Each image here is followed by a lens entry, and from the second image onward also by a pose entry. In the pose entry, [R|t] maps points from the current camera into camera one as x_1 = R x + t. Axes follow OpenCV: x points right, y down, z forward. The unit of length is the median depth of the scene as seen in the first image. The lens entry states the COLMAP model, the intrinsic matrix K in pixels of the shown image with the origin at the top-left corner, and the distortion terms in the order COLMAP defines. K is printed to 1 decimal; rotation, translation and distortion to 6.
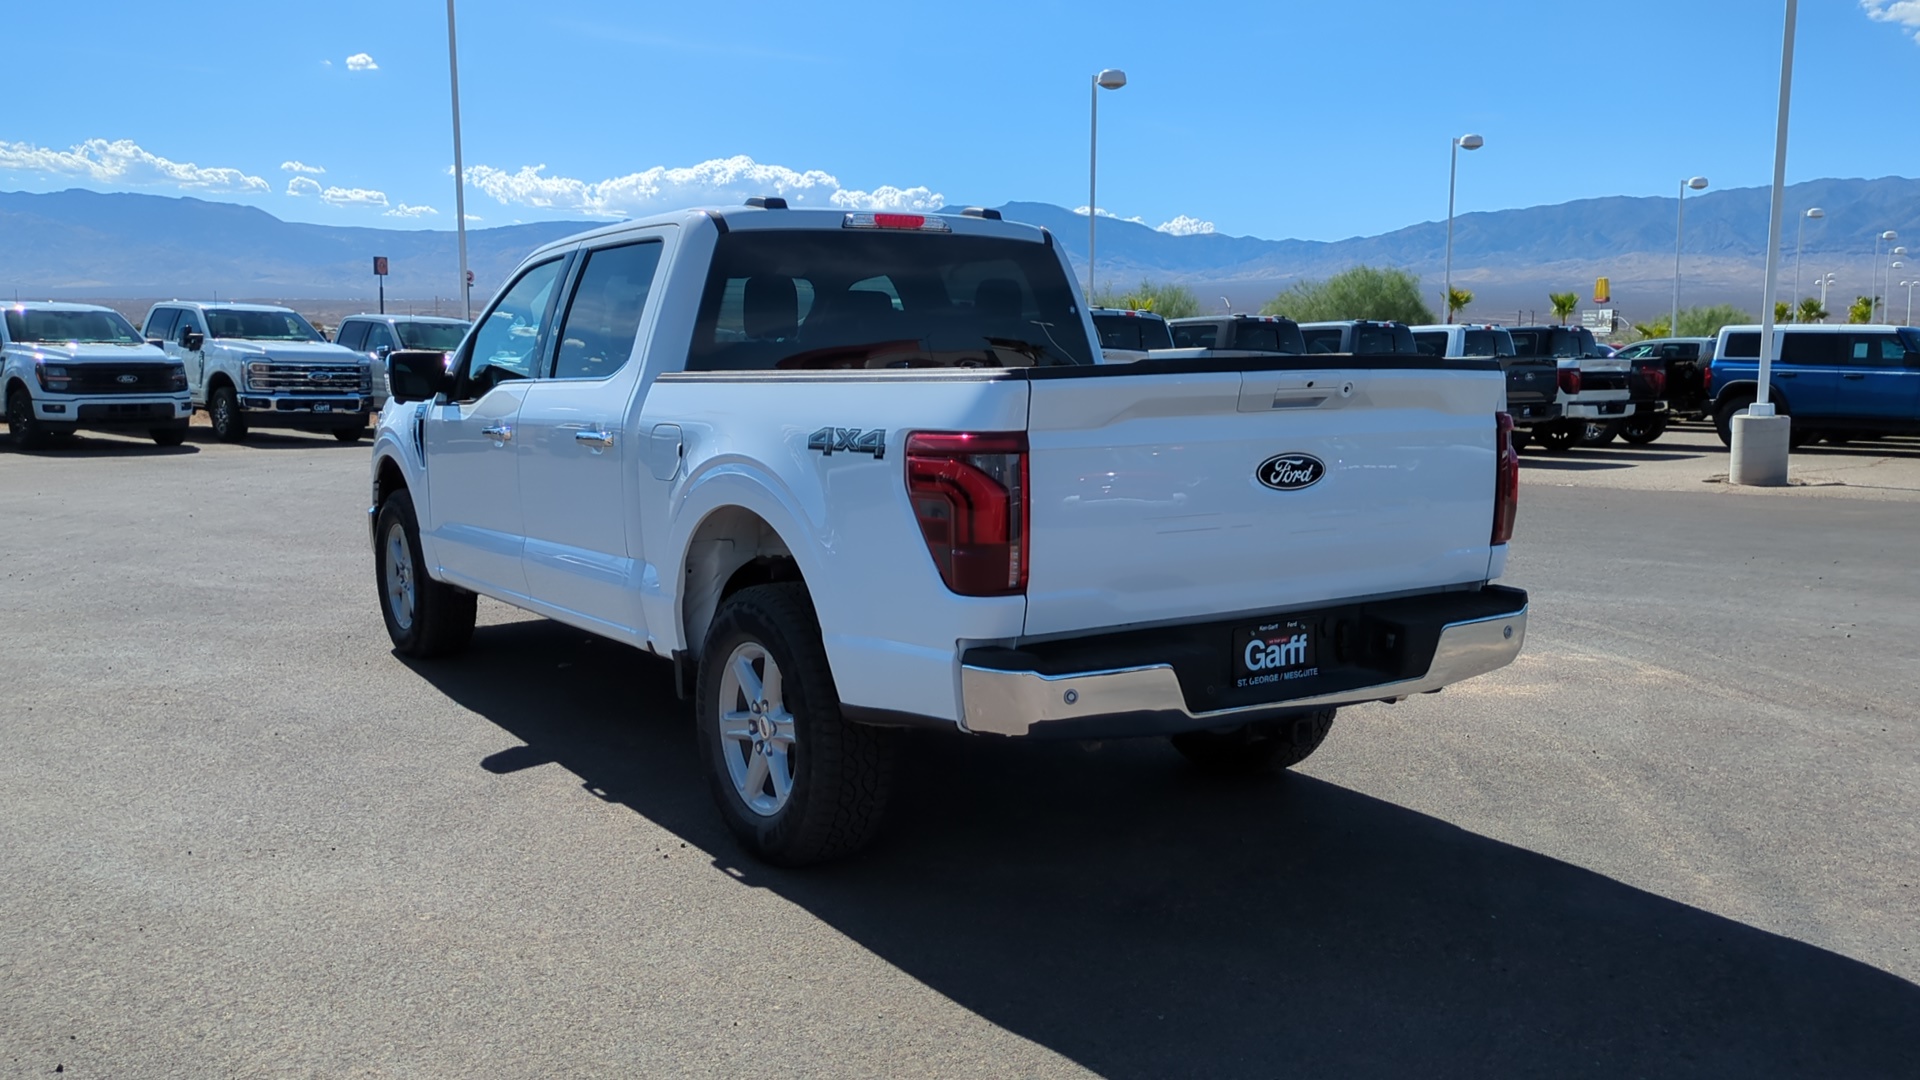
lens RADIAL K [[1633.2, 0, 974.8], [0, 1633.2, 543.8], [0, 0, 1]] dist [0.061487, -0.081029]
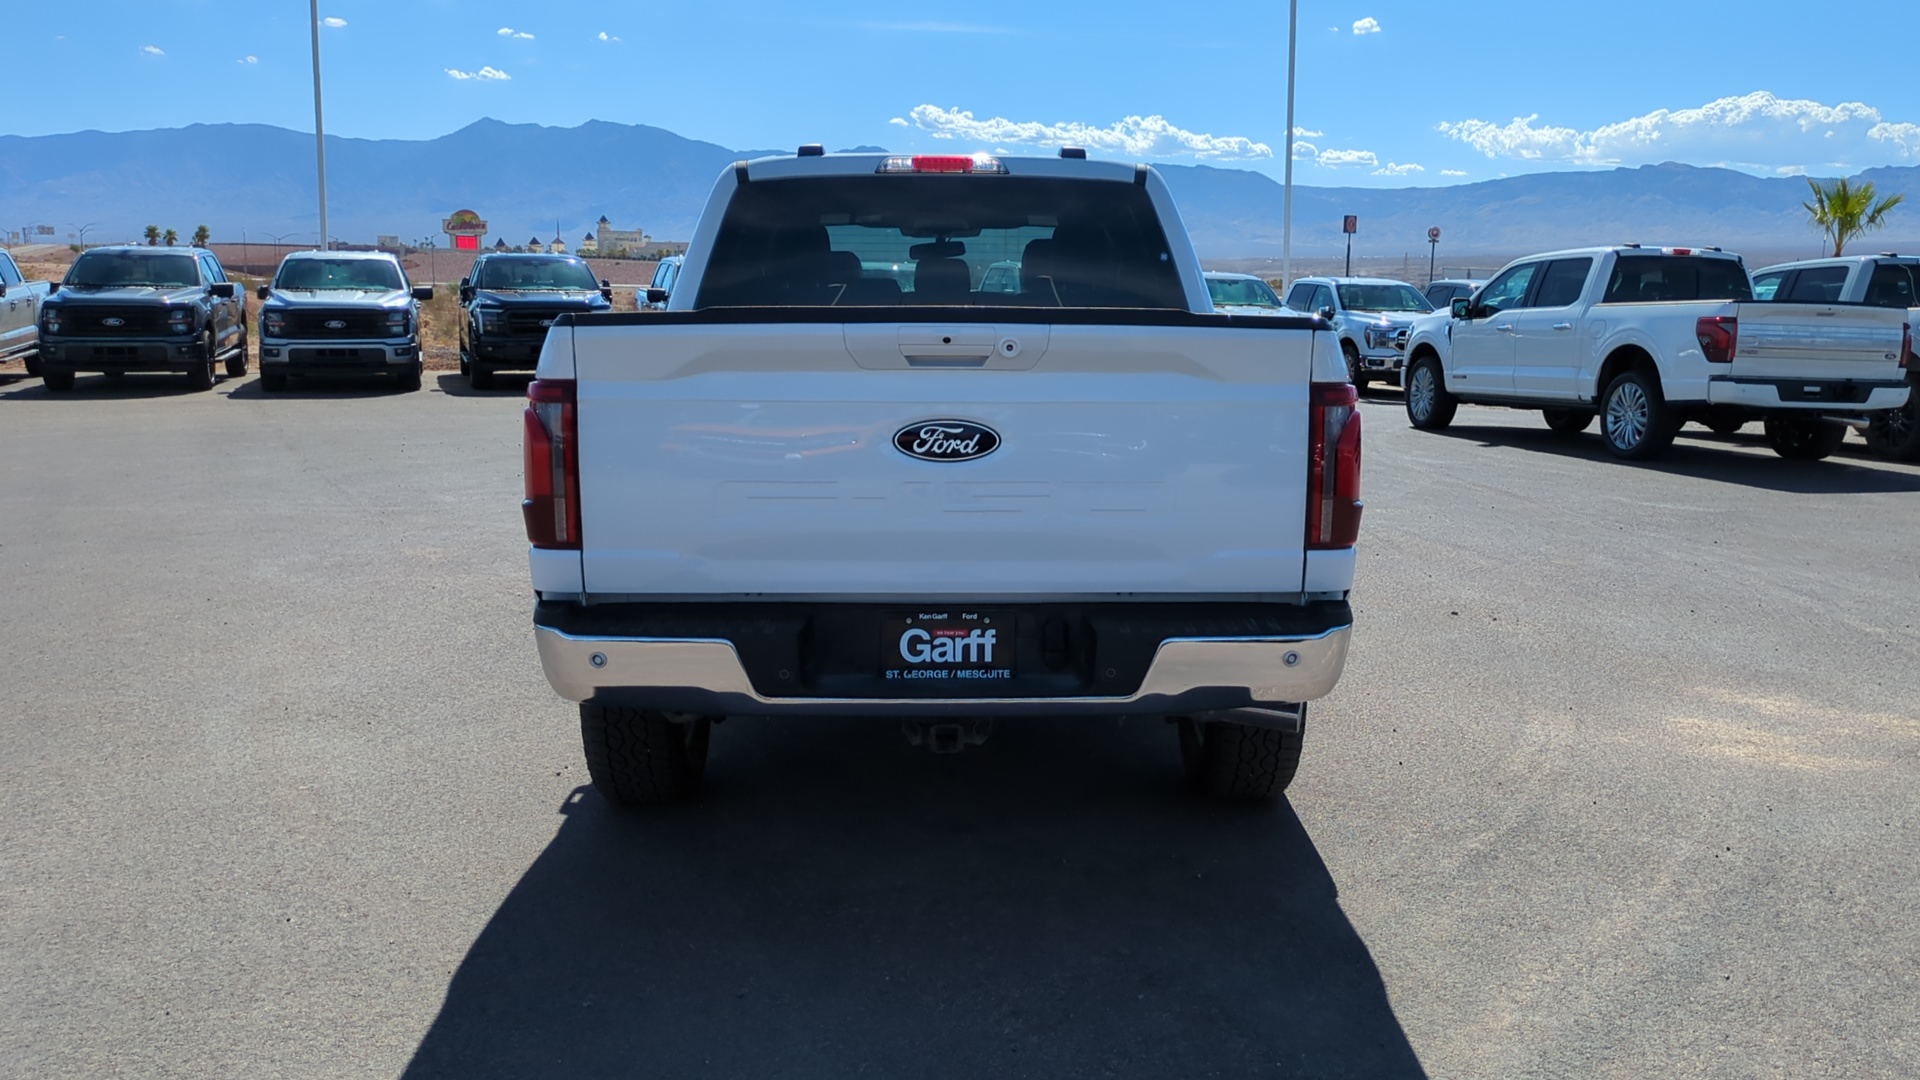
lens RADIAL K [[1633.2, 0, 985.4], [0, 1633.2, 546.8], [0, 0, 1]] dist [0.061487, -0.081029]
pose [[0.849640, 0.085727, -0.520348, 0.640765], [-0.070994, 0.996311, 0.048221, -0.029853], [0.522562, -0.004029, 0.852592, 0.258099]]
